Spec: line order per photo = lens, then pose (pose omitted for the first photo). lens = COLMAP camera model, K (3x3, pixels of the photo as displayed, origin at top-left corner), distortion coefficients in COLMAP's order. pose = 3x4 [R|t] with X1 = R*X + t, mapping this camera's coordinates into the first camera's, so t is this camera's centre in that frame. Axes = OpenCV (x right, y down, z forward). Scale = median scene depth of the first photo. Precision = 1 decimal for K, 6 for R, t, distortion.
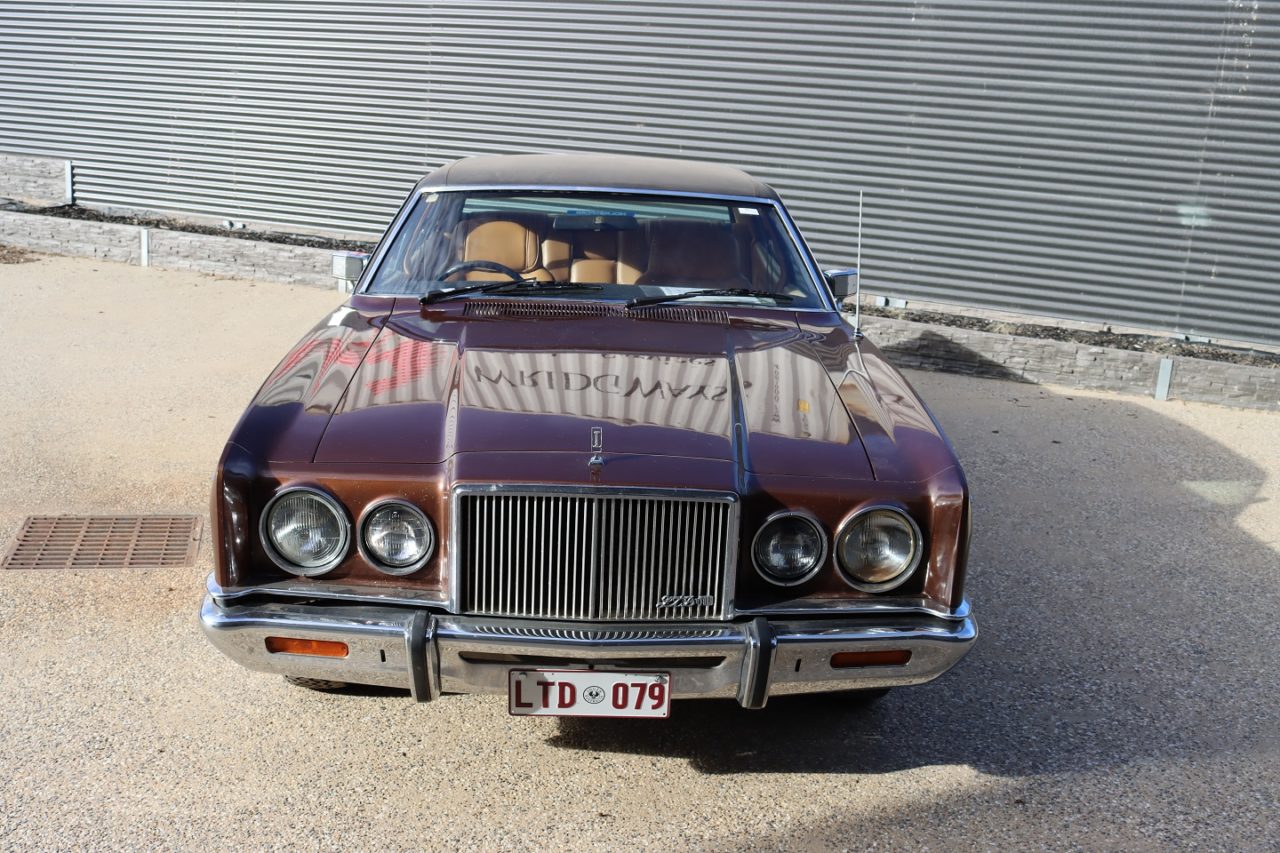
lens RADIAL K [[1315.3, 0, 640.0], [0, 1315.3, 426.5], [0, 0, 1]] dist [-0.135741, 0.151379]
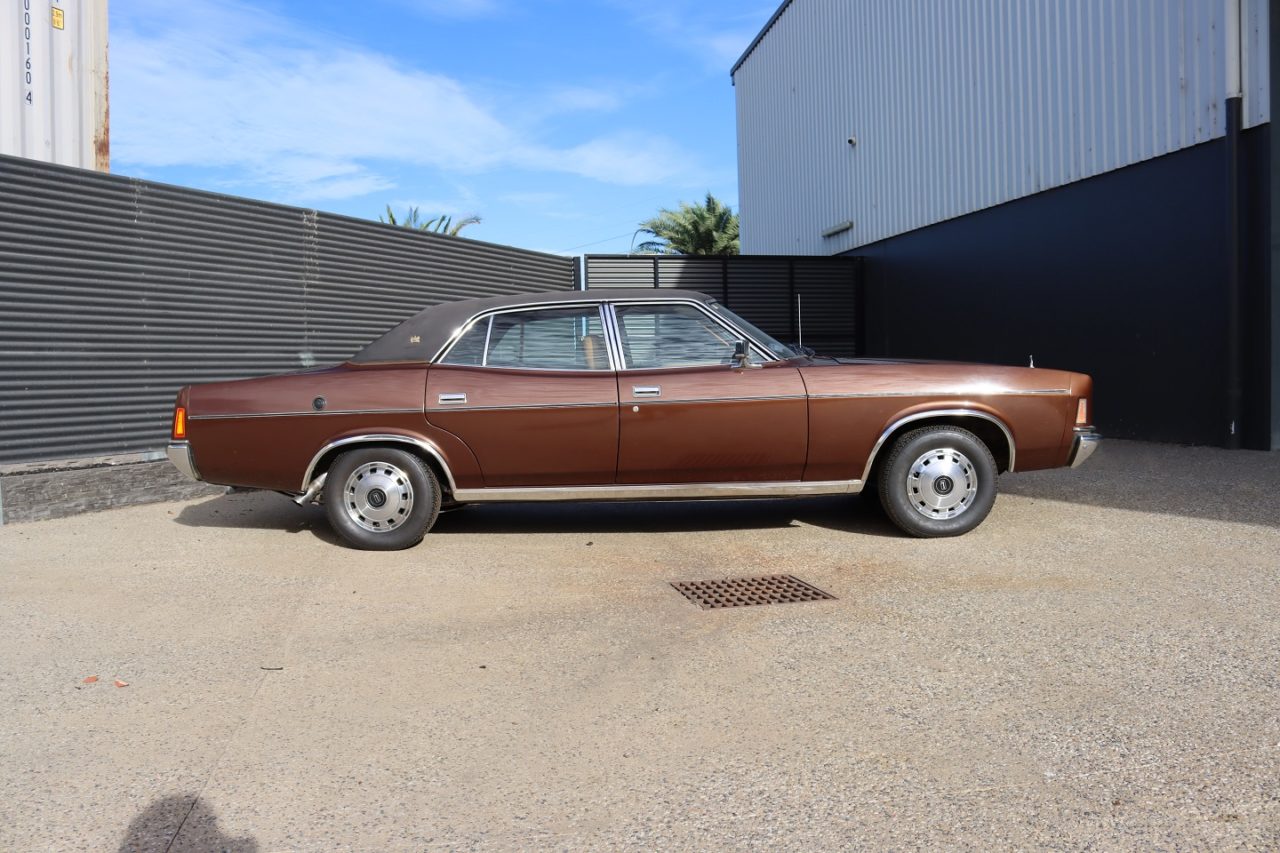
lens RADIAL K [[1043.9, 0, 640.0], [0, 1043.9, 426.5], [0, 0, 1]] dist [-0.156760, 0.118847]
pose [[0.047367, -0.112072, 0.992571, -0.786111], [0.271373, 0.957755, 0.095191, -0.100608], [-0.961308, 0.264848, 0.075779, 0.574904]]
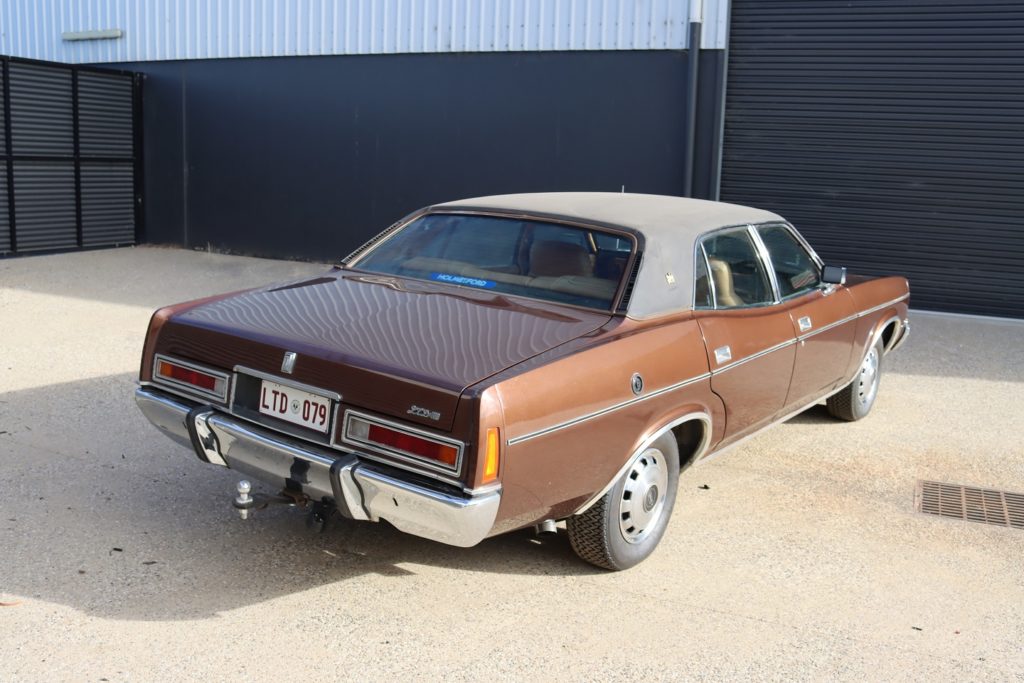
lens RADIAL K [[954.3, 0, 512.0], [0, 954.3, 341.5], [0, 0, 1]] dist [-0.140294, 0.118996]
pose [[-0.777901, -0.202401, 0.594899, -0.334222], [0.070360, 0.912699, 0.402529, -0.288248], [-0.624436, 0.354984, -0.695748, 1.123896]]
